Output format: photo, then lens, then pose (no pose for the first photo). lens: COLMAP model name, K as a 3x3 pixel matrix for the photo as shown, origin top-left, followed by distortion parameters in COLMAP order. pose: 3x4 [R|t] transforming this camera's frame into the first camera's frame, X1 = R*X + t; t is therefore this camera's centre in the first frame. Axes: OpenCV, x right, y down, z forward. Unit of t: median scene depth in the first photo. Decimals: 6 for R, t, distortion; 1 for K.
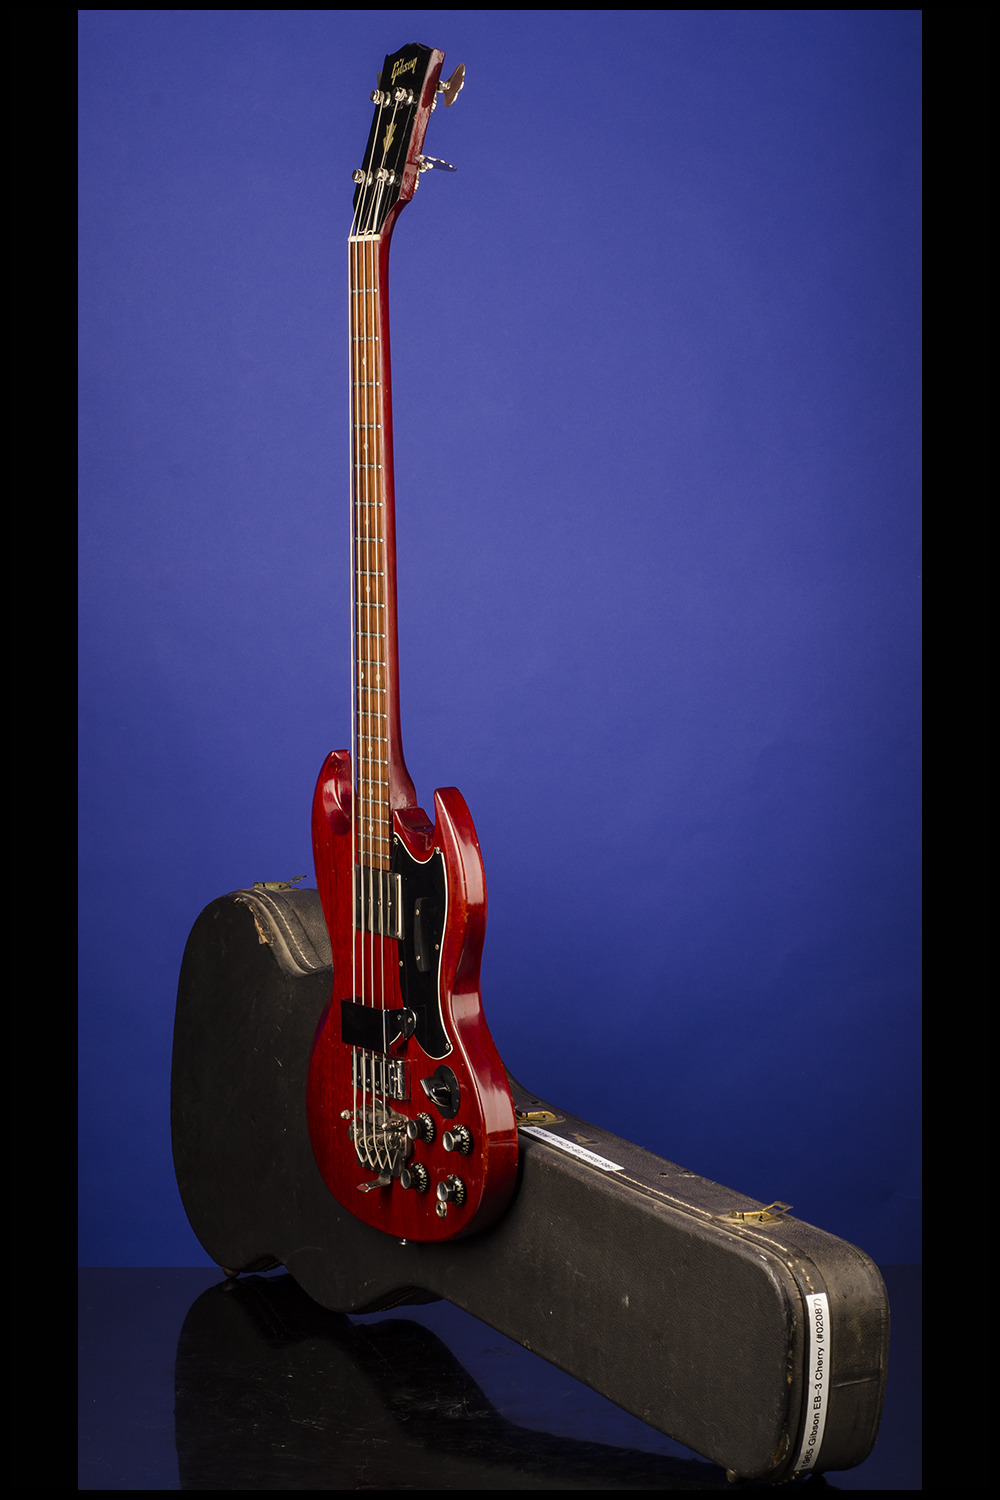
lens RADIAL K [[4549.4, 0, 500.0], [0, 4549.4, 750.0], [0, 0, 1]] dist [0.063670, 0.857943]
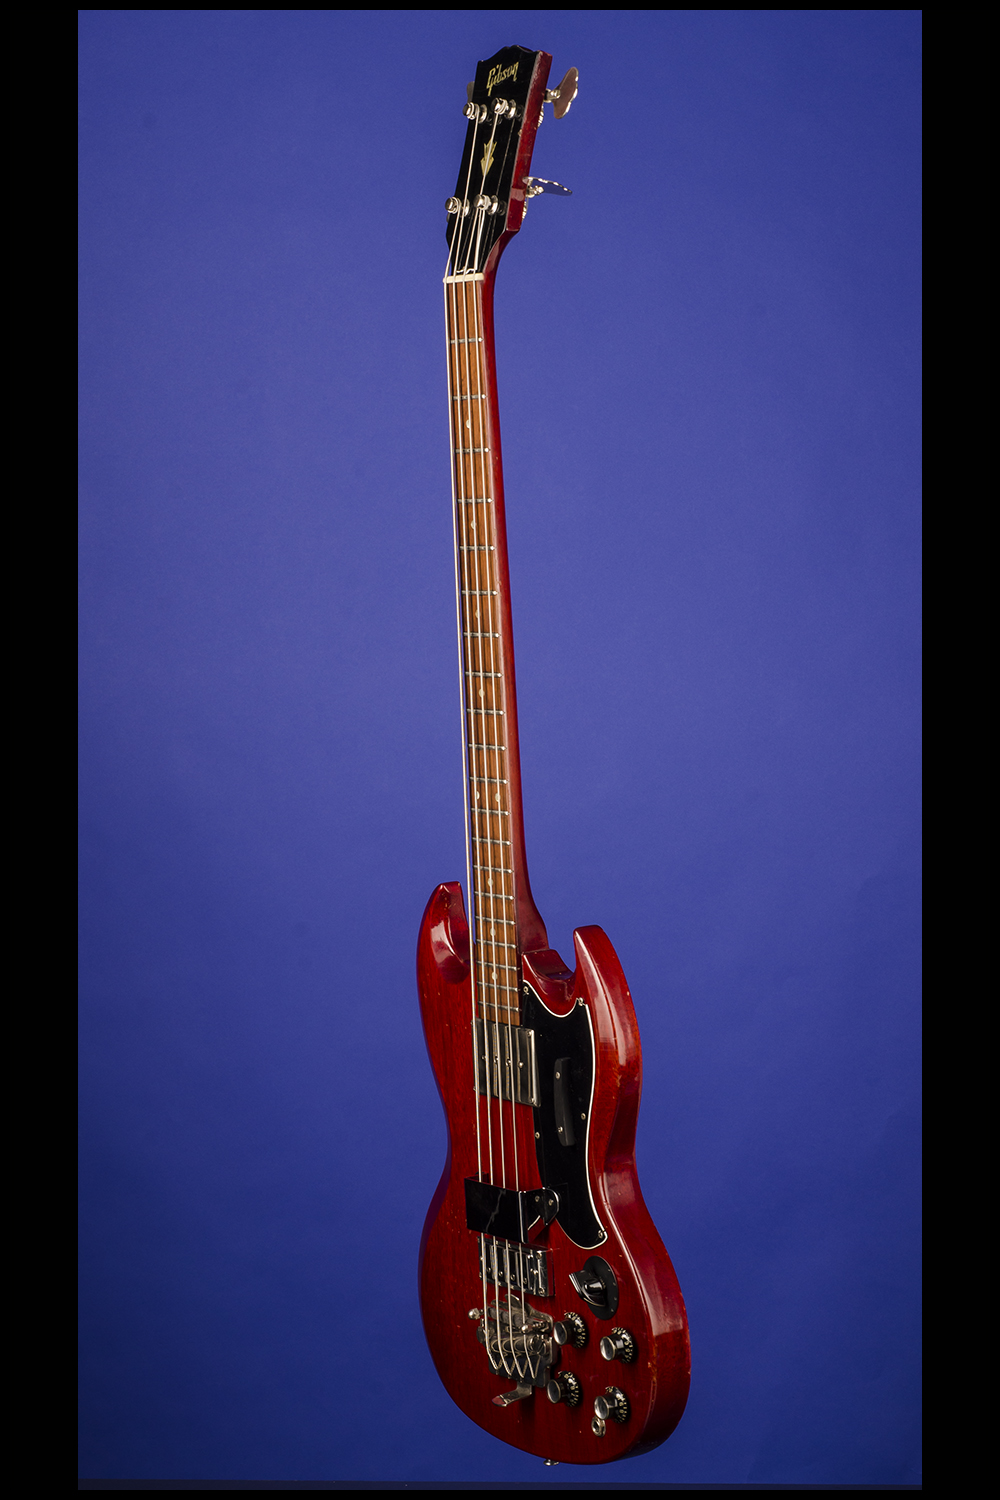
lens RADIAL K [[4549.4, 0, 500.0], [0, 4549.4, 750.0], [0, 0, 1]] dist [0.063670, 0.857943]
pose [[0.999092, -0.038071, 0.019118, -0.042220], [0.038221, 0.999241, -0.007575, -0.018319], [-0.018815, 0.008299, 0.999789, 0.156388]]
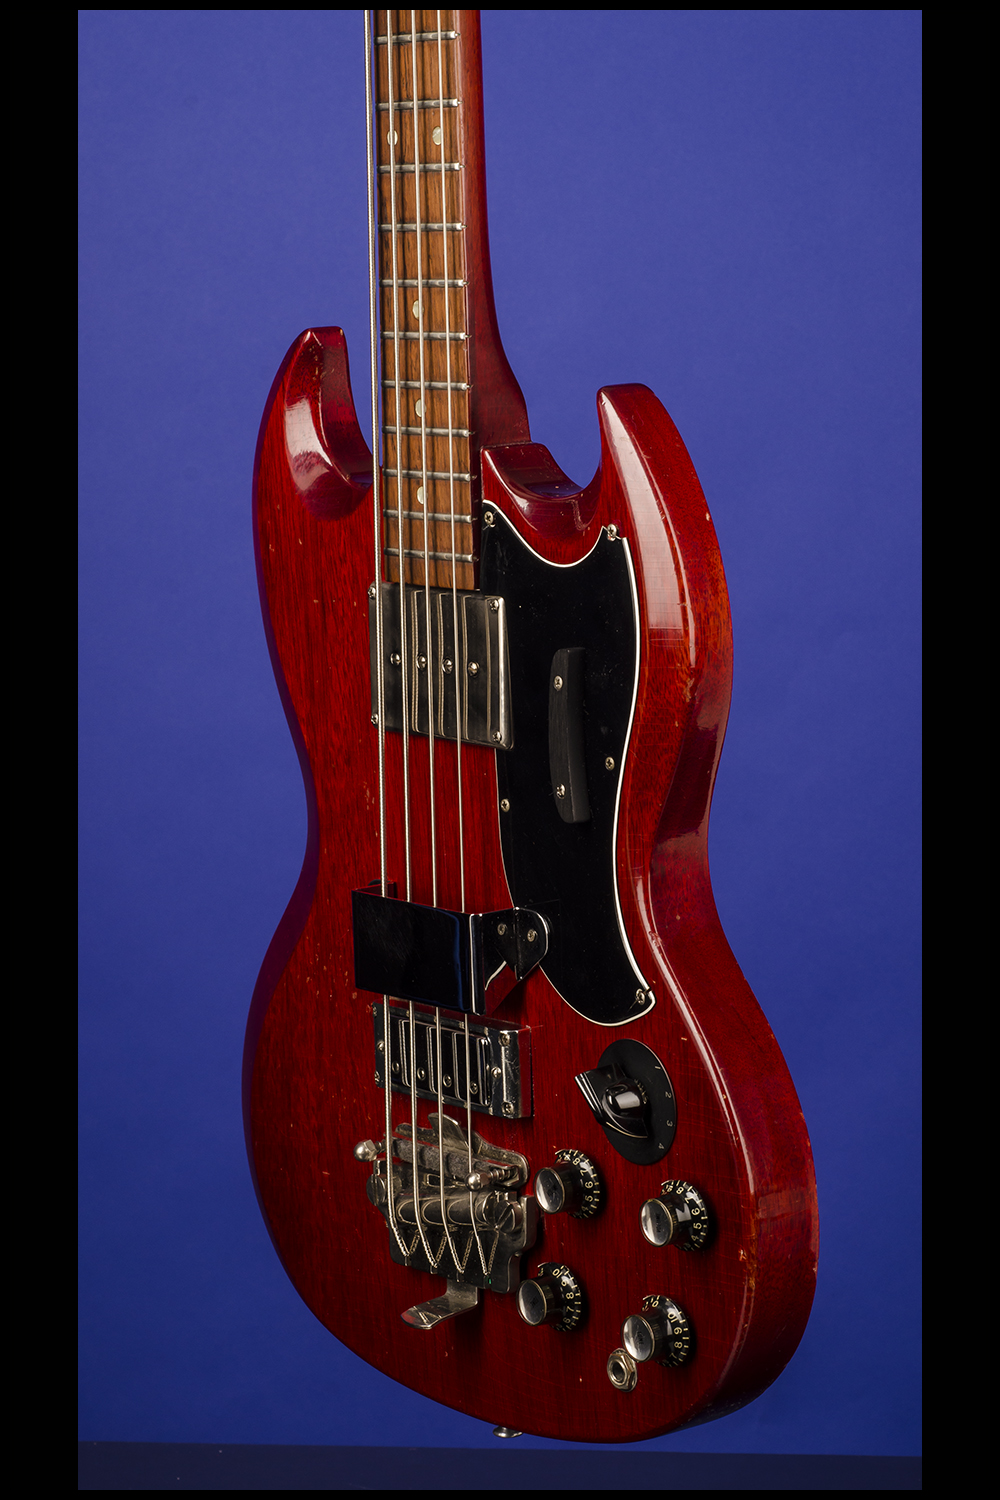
lens RADIAL K [[4549.4, 0, 500.0], [0, 4549.4, 750.0], [0, 0, 1]] dist [0.063670, 0.857943]
pose [[0.994335, -0.028670, 0.102352, -0.066491], [0.025079, 0.999030, 0.036205, 0.026166], [-0.103291, -0.033433, 0.994089, 0.572555]]
